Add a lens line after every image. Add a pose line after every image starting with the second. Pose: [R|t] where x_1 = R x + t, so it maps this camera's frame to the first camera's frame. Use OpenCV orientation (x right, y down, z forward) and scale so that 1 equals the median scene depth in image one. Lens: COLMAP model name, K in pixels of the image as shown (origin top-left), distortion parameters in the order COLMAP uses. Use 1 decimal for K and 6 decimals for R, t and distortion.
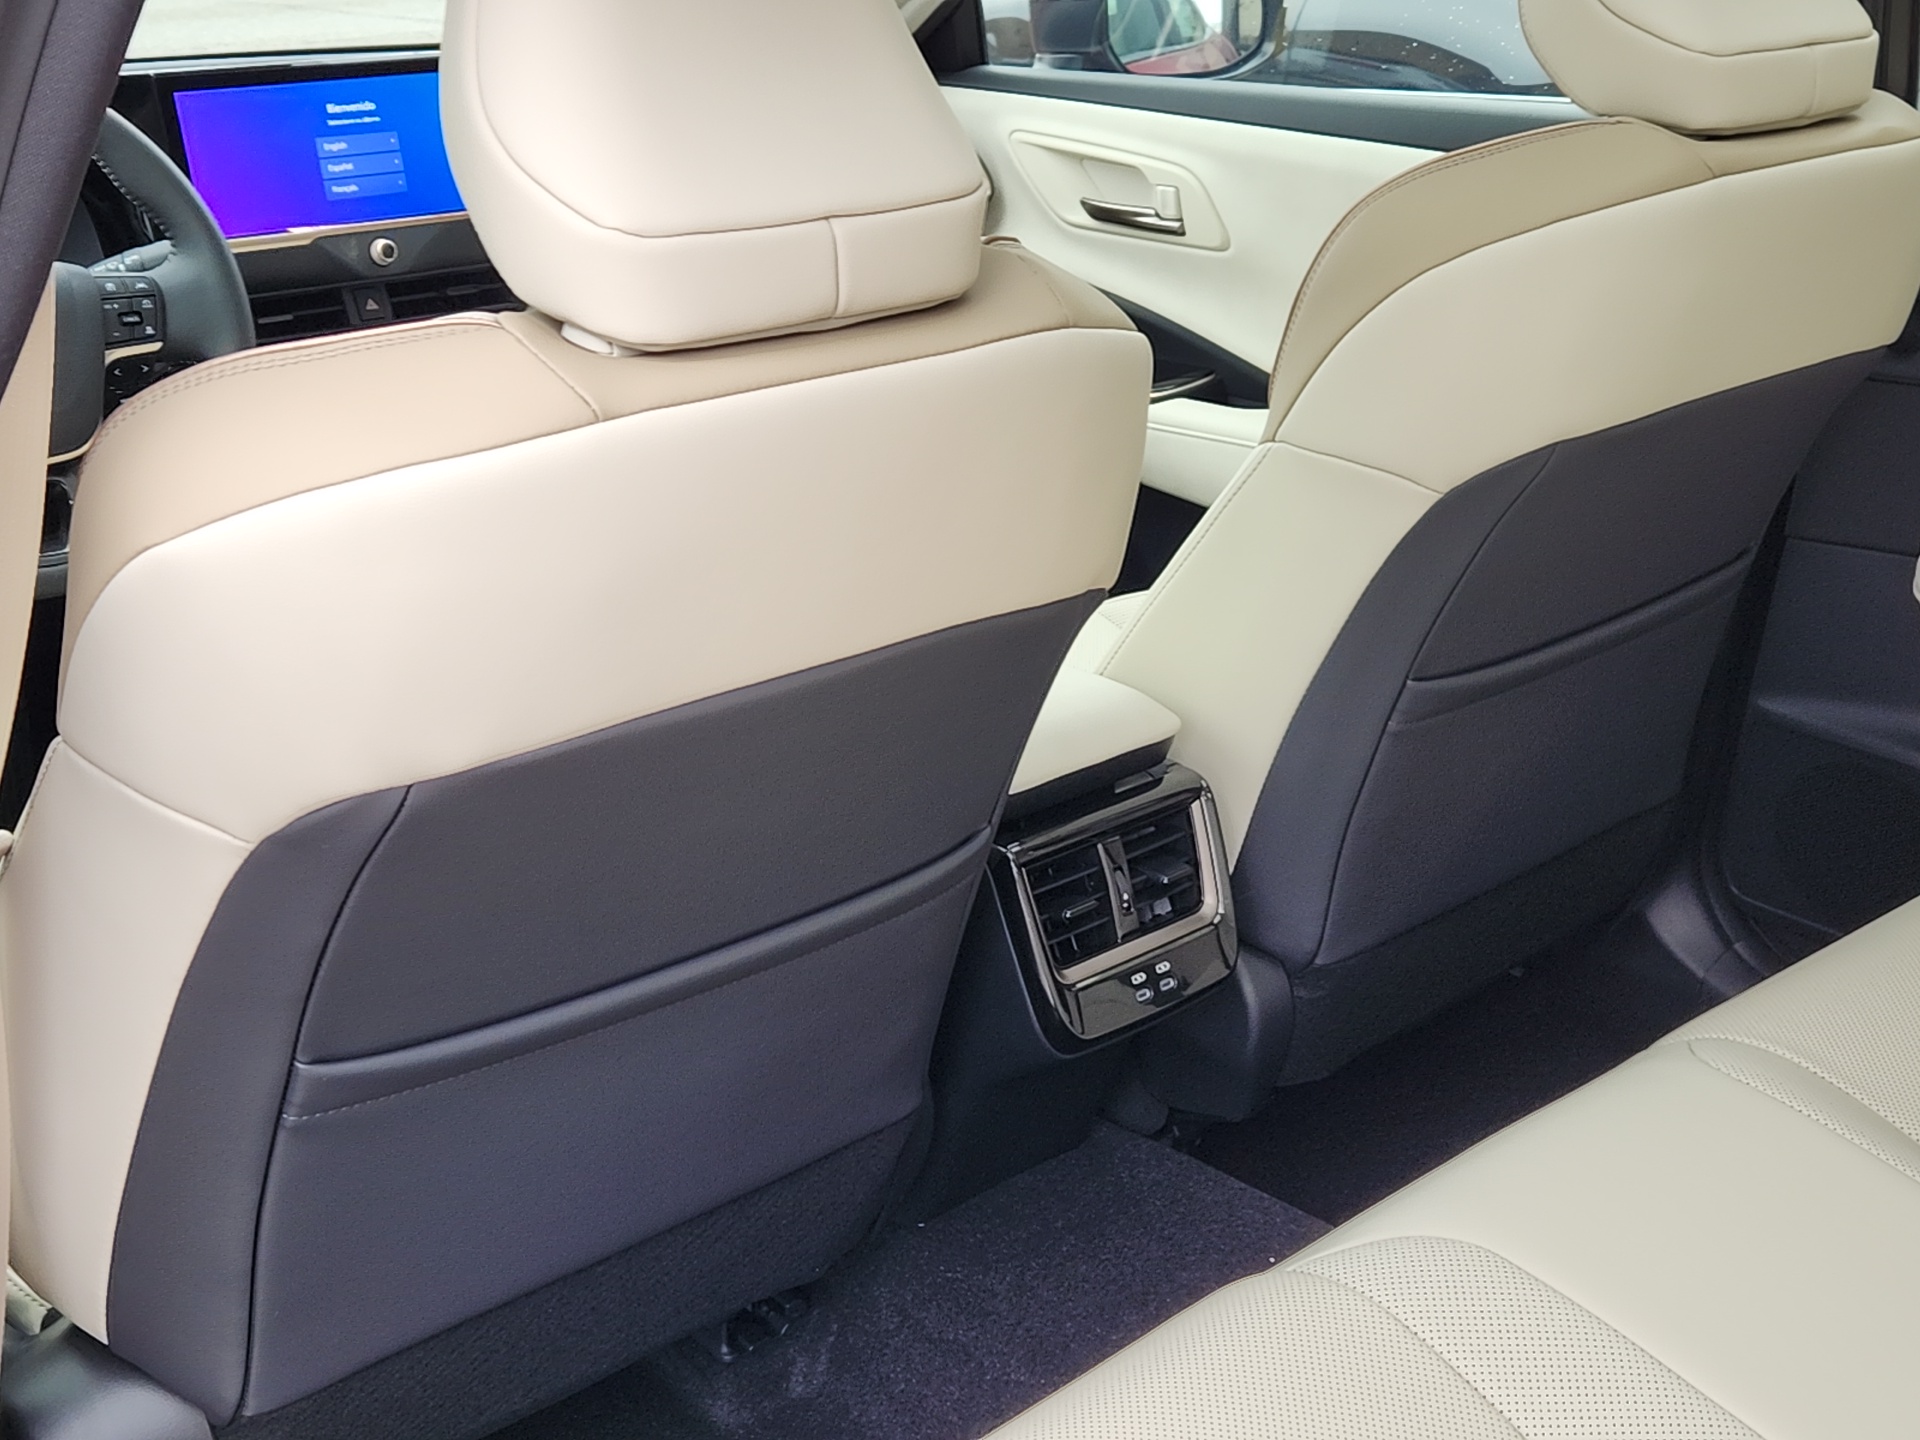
lens RADIAL K [[1664.8, 0, 958.4], [0, 1664.8, 738.3], [0, 0, 1]] dist [0.062855, -0.062068]
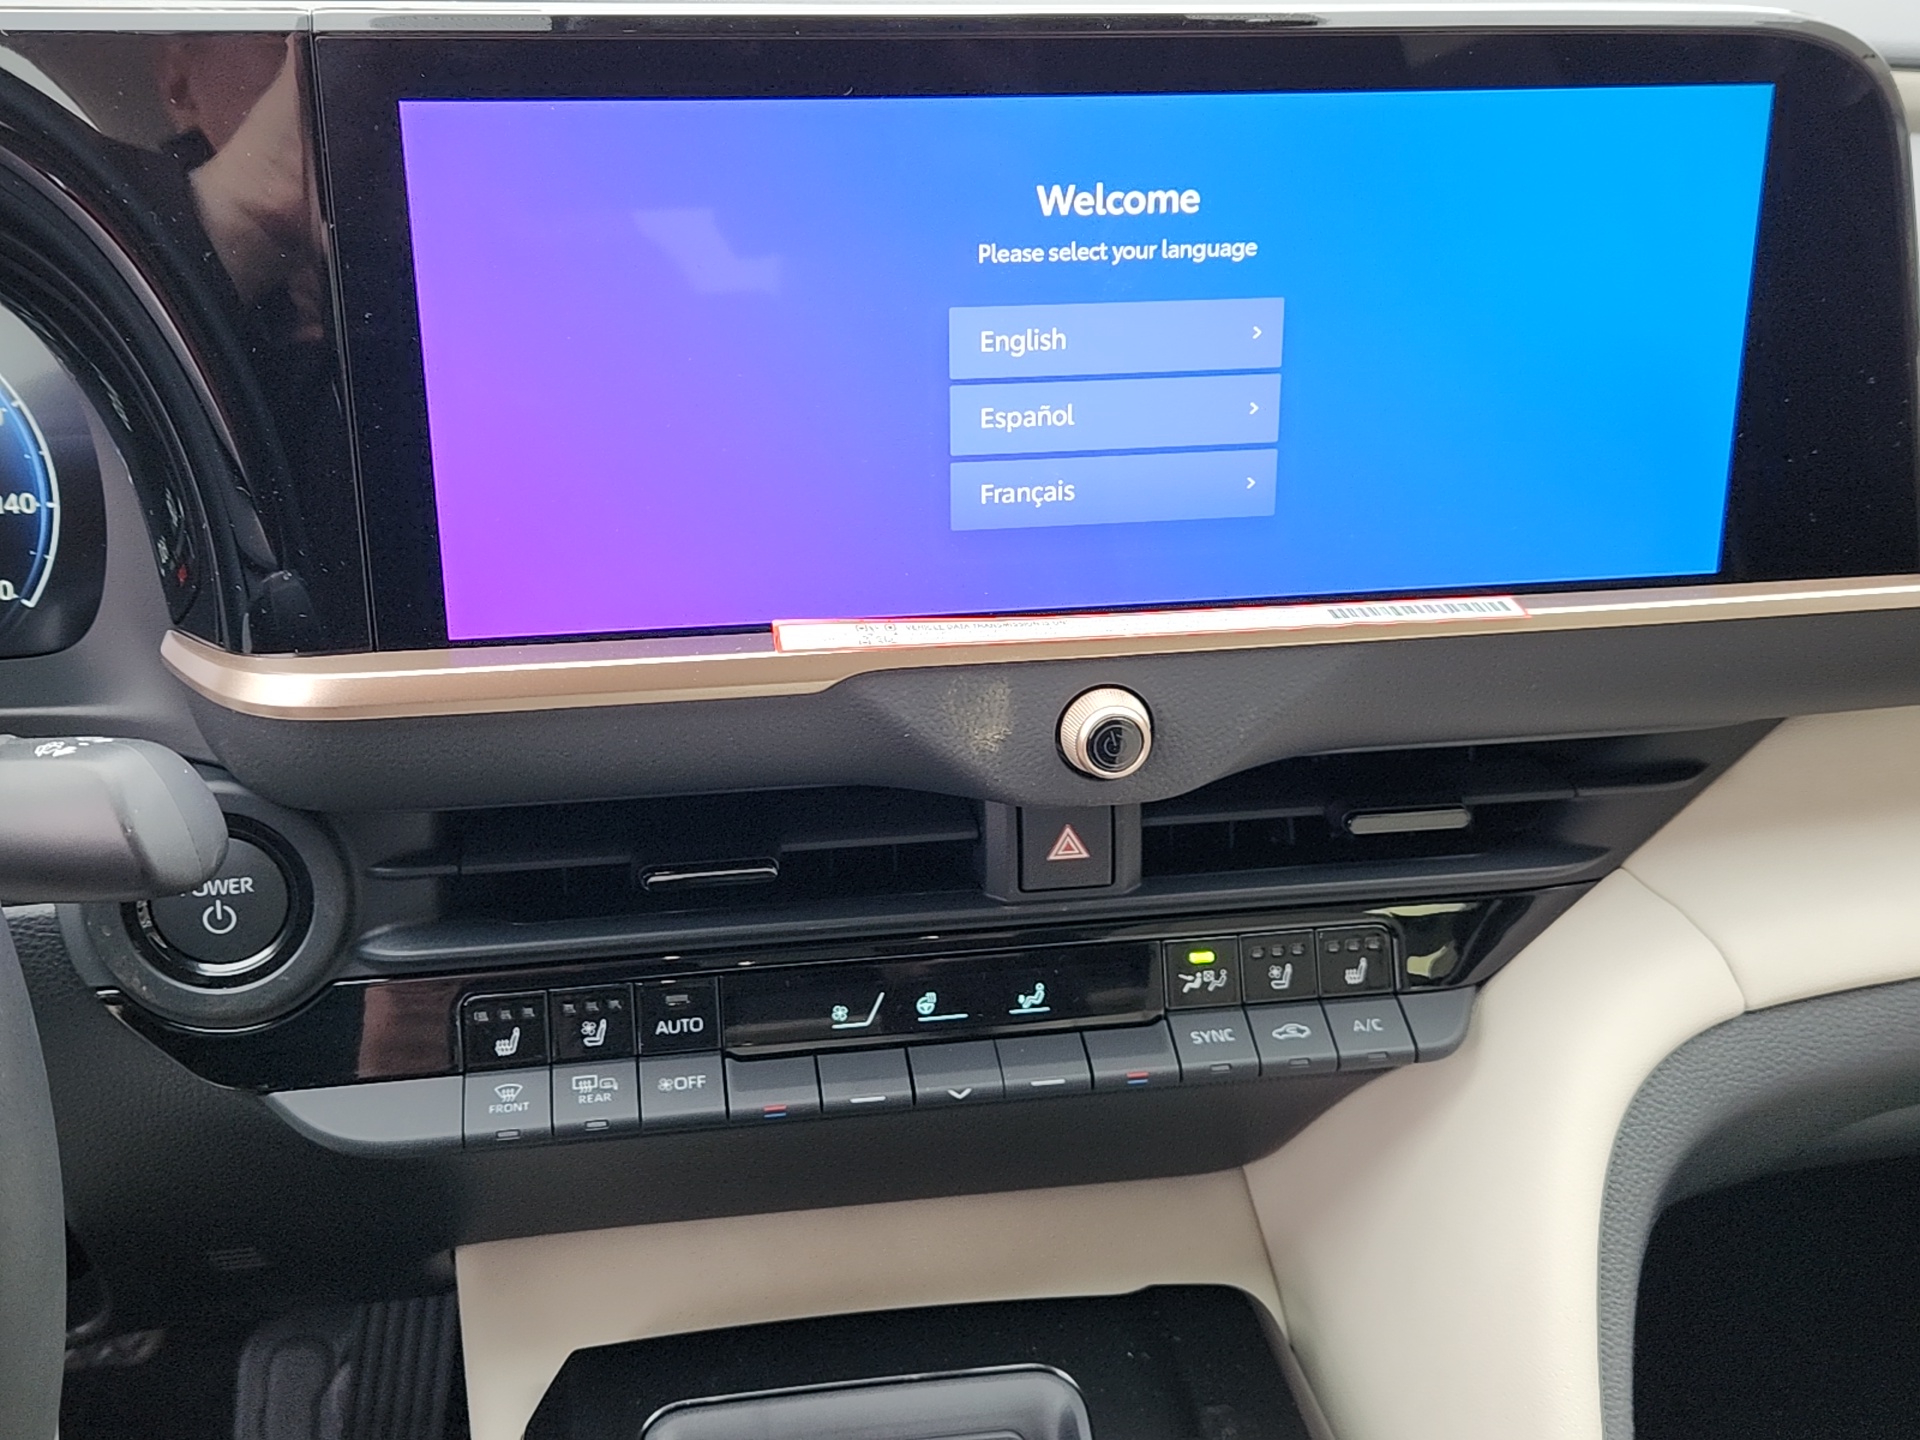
lens RADIAL K [[1664.8, 0, 958.4], [0, 1664.8, 738.3], [0, 0, 1]] dist [0.062855, -0.062068]
pose [[0.828828, 0.230029, -0.510030, -0.137057], [-0.264547, 0.964360, 0.005031, -0.171021], [0.493010, 0.130757, 0.860142, 0.459687]]
